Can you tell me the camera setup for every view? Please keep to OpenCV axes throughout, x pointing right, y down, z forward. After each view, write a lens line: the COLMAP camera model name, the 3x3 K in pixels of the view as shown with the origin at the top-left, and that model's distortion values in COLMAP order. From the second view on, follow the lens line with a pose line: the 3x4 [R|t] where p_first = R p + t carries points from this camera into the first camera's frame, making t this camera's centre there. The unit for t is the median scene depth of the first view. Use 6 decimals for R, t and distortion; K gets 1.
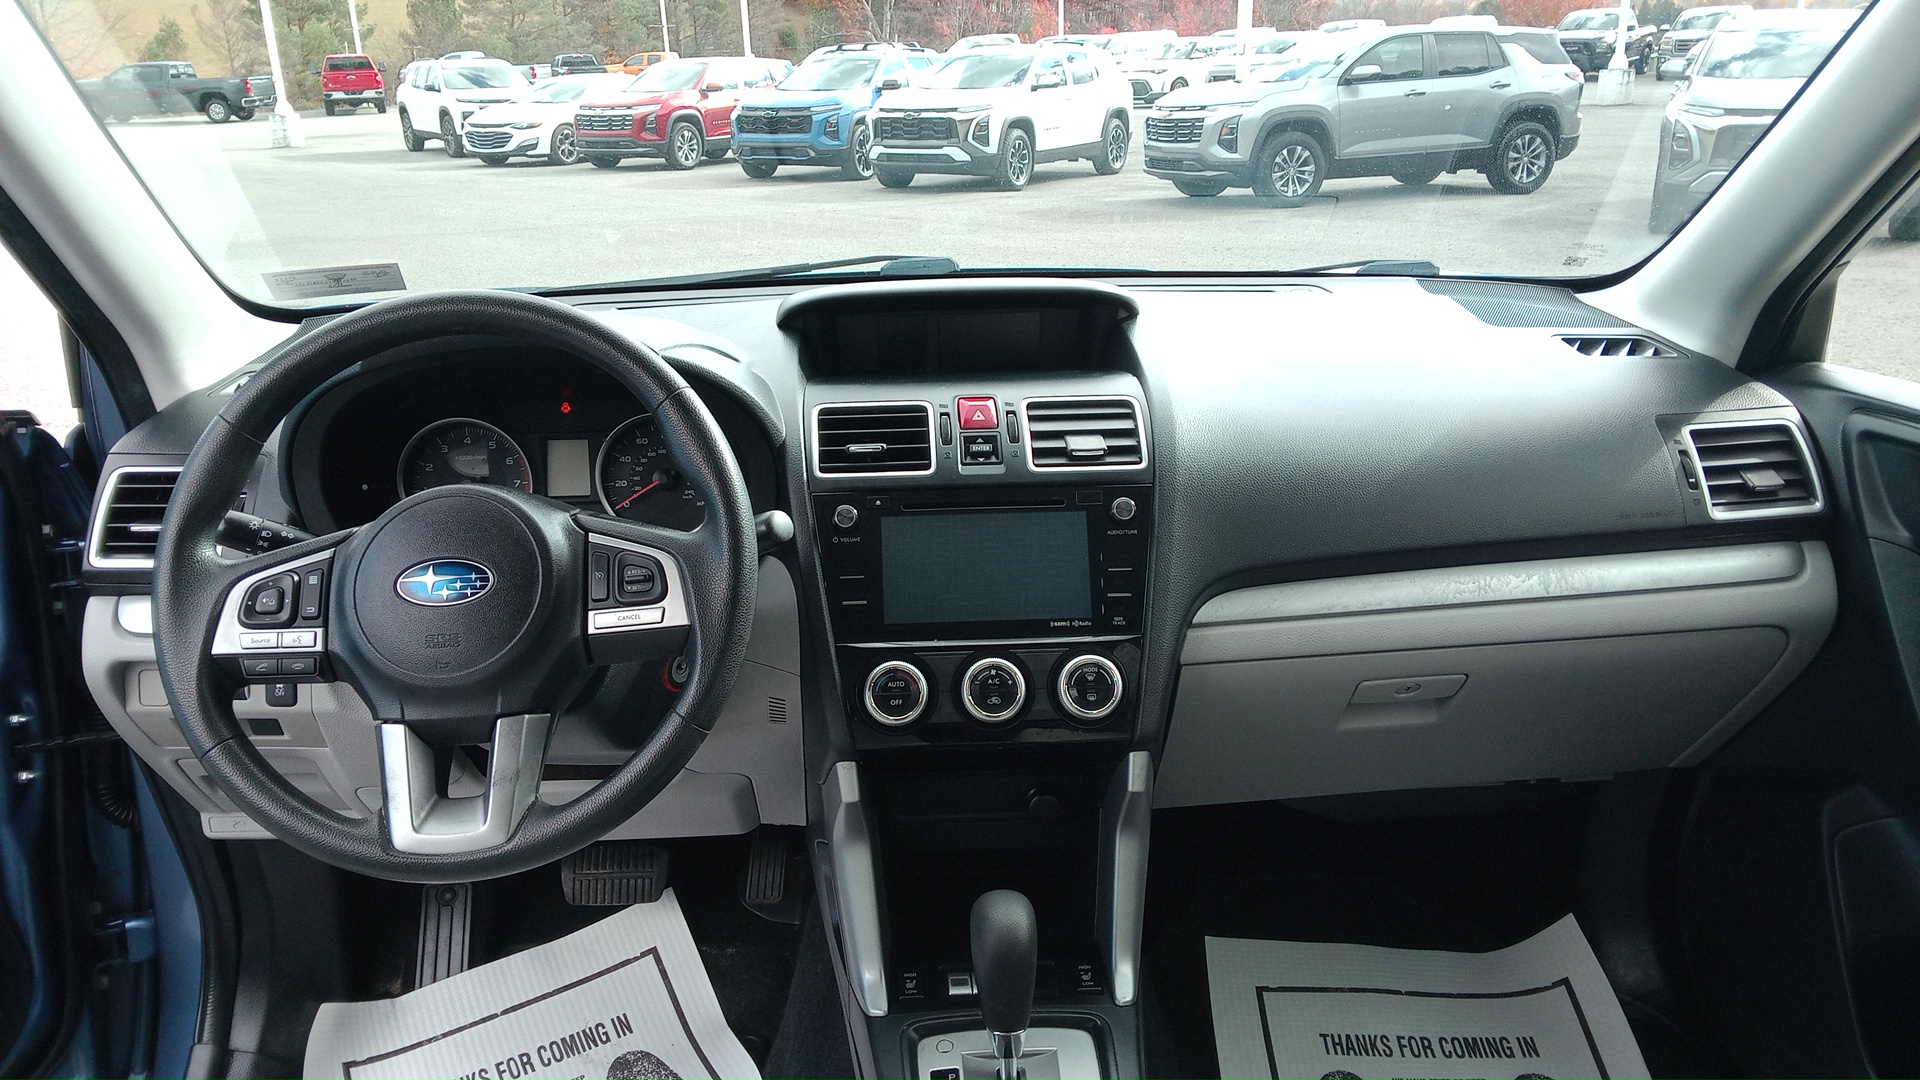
lens RADIAL K [[1393.8, 0, 938.3], [0, 1393.8, 514.2], [0, 0, 1]] dist [0.052273, -0.089761]
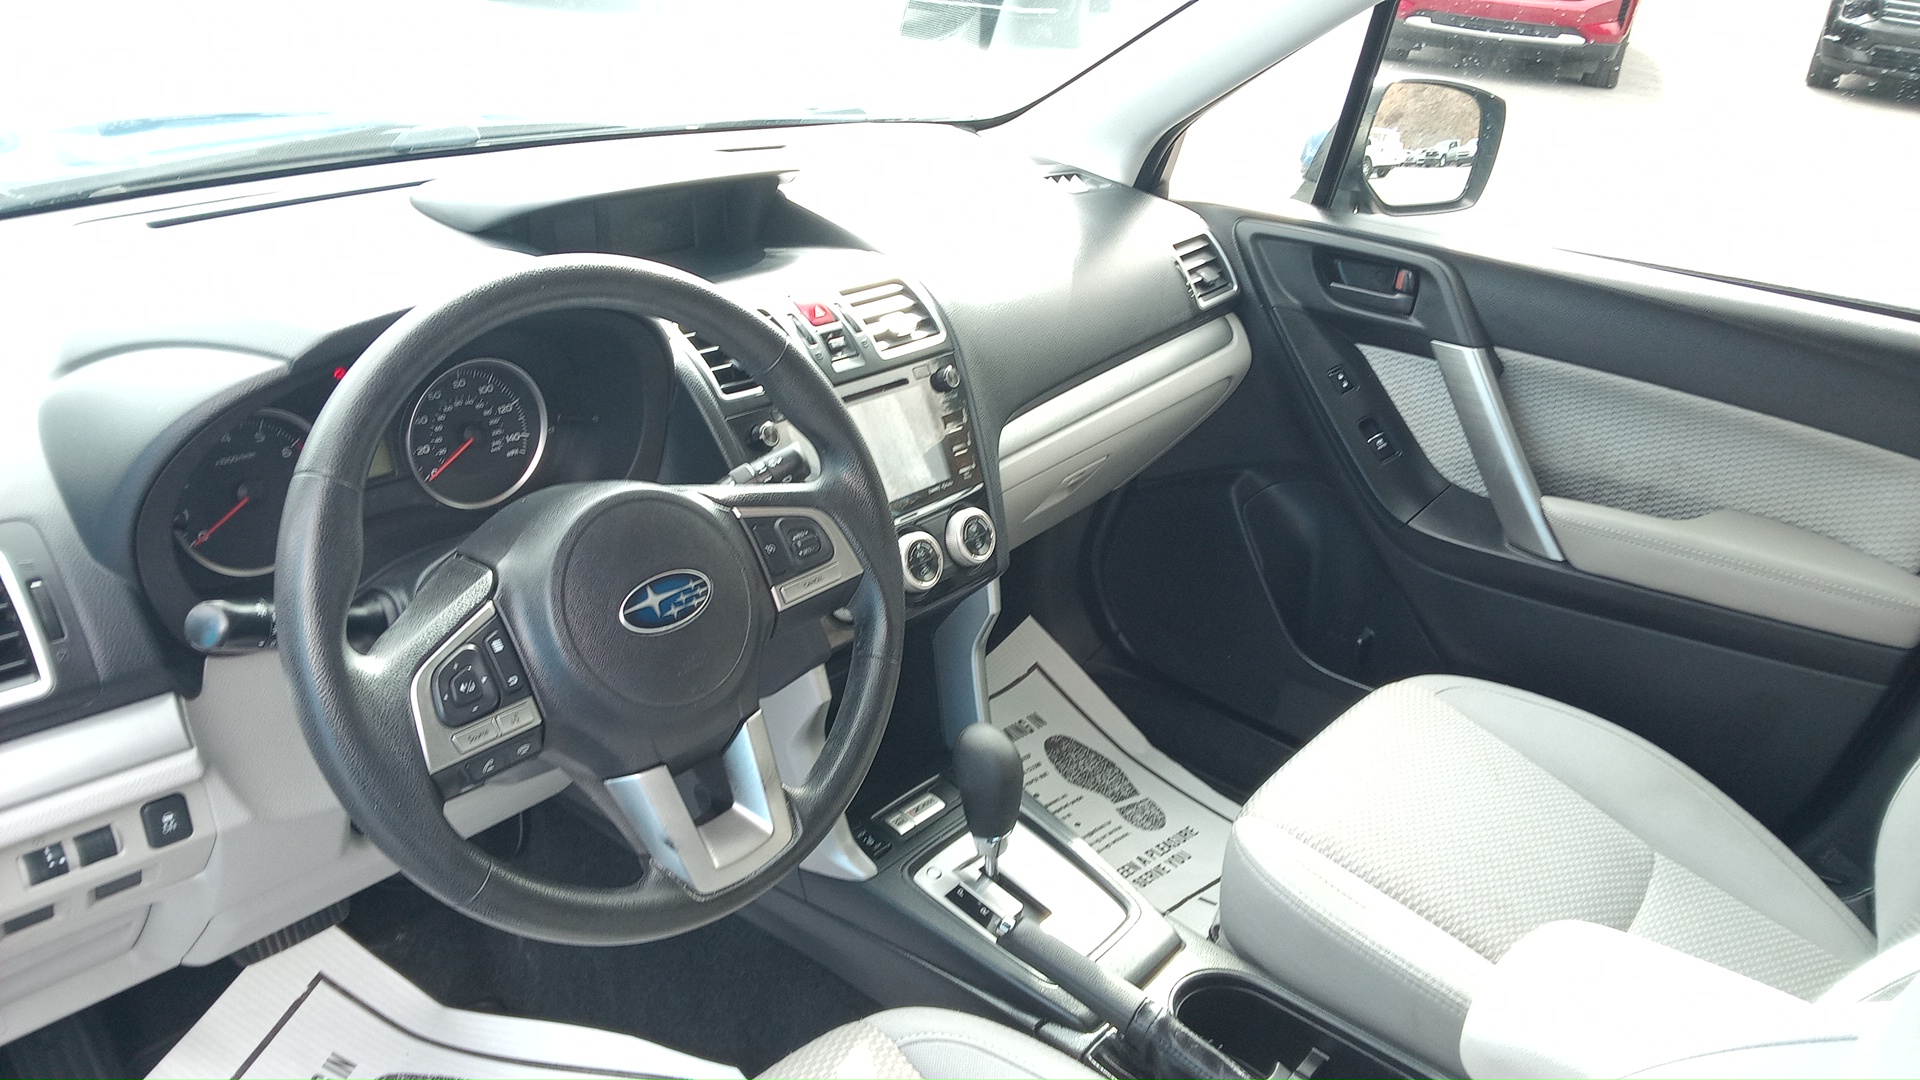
lens RADIAL K [[1393.8, 0, 938.3], [0, 1393.8, 514.2], [0, 0, 1]] dist [0.052273, -0.089761]
pose [[0.685143, -0.243851, 0.686378, -0.625972], [0.130952, 0.968181, 0.213252, -0.128406], [-0.716540, -0.056226, 0.695276, 0.202409]]
